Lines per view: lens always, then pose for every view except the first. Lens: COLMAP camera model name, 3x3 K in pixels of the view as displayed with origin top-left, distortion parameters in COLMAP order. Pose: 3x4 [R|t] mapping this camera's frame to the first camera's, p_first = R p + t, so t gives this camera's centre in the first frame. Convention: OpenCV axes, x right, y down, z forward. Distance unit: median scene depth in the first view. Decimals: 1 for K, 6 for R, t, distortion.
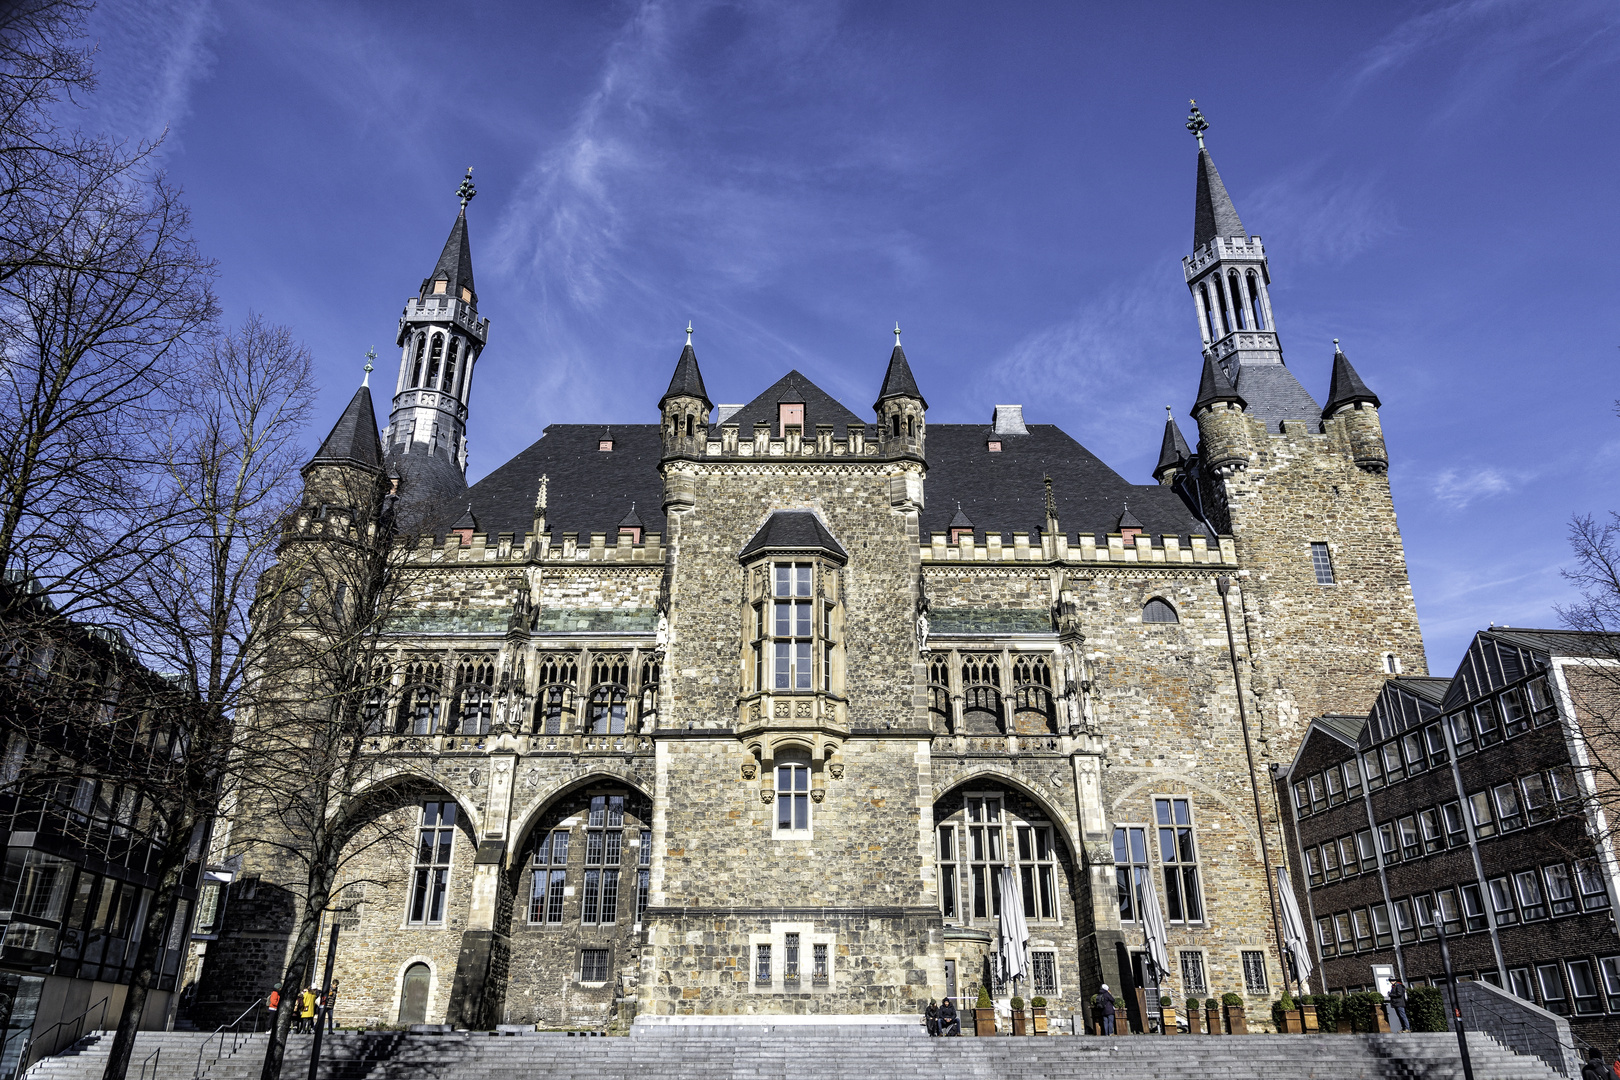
lens RADIAL K [[1105.3, 0, 843.9], [0, 1105.3, 529.4], [0, 0, 1]] dist [0.016175, -0.013374]
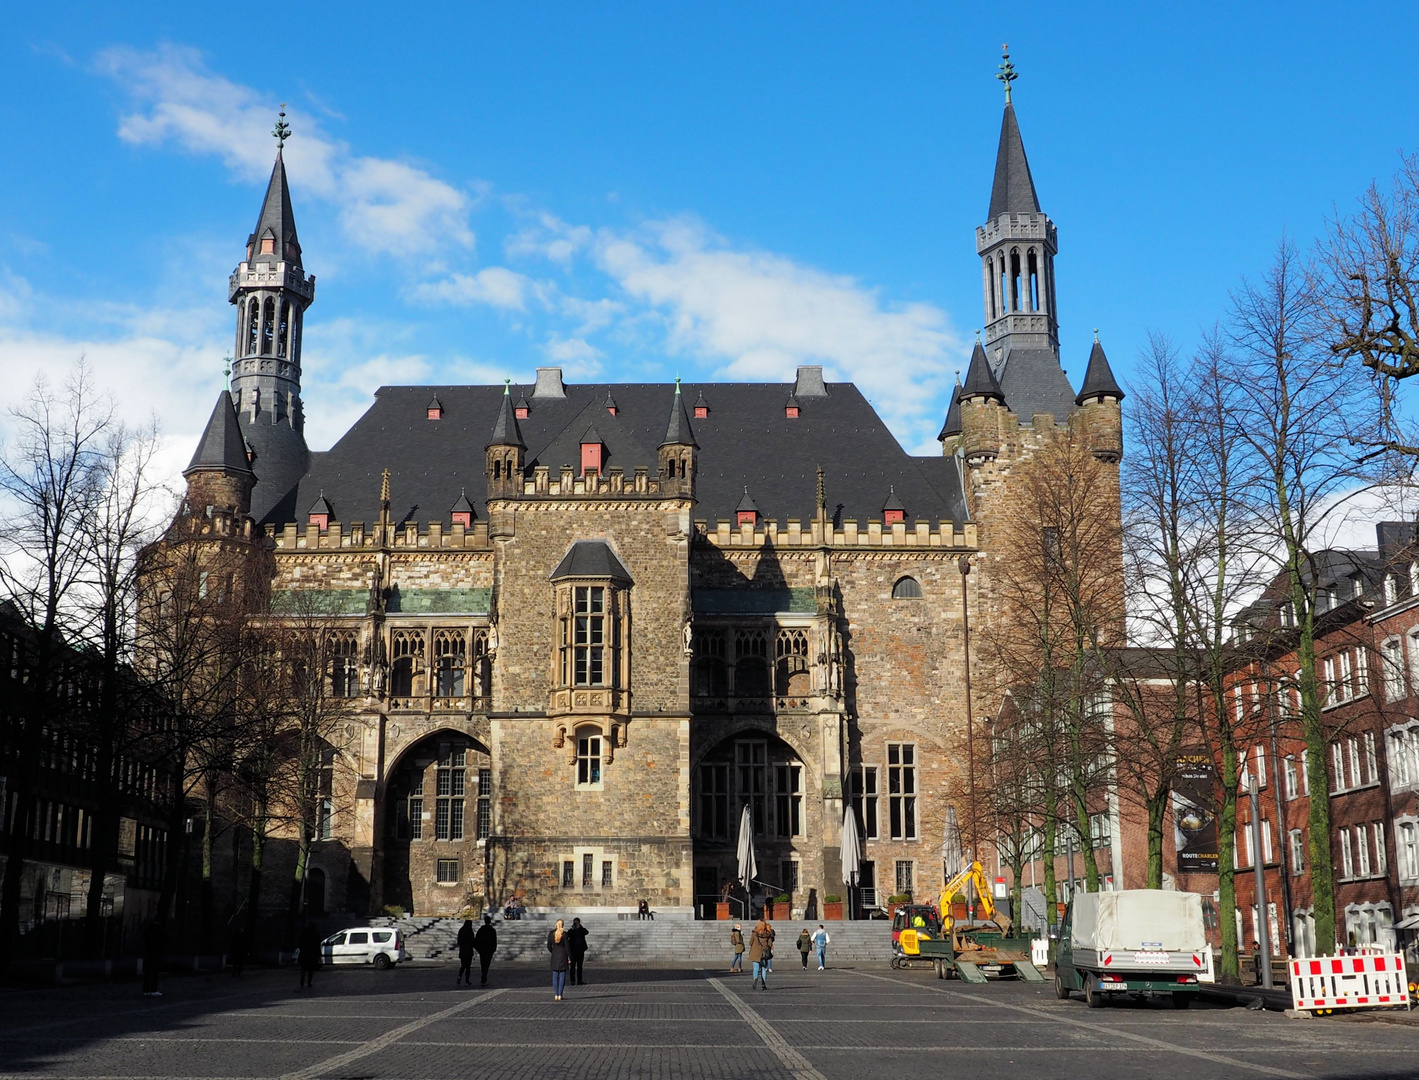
lens RADIAL K [[1558.2, 0, 716.9], [0, 1558.2, 538.9], [0, 0, 1]] dist [0.056954, 0.000000]
pose [[0.999911, 0.000813, -0.013318, 0.113399], [0.001655, 0.982878, 0.184252, -0.319963], [0.013240, -0.184257, 0.982789, -0.715309]]
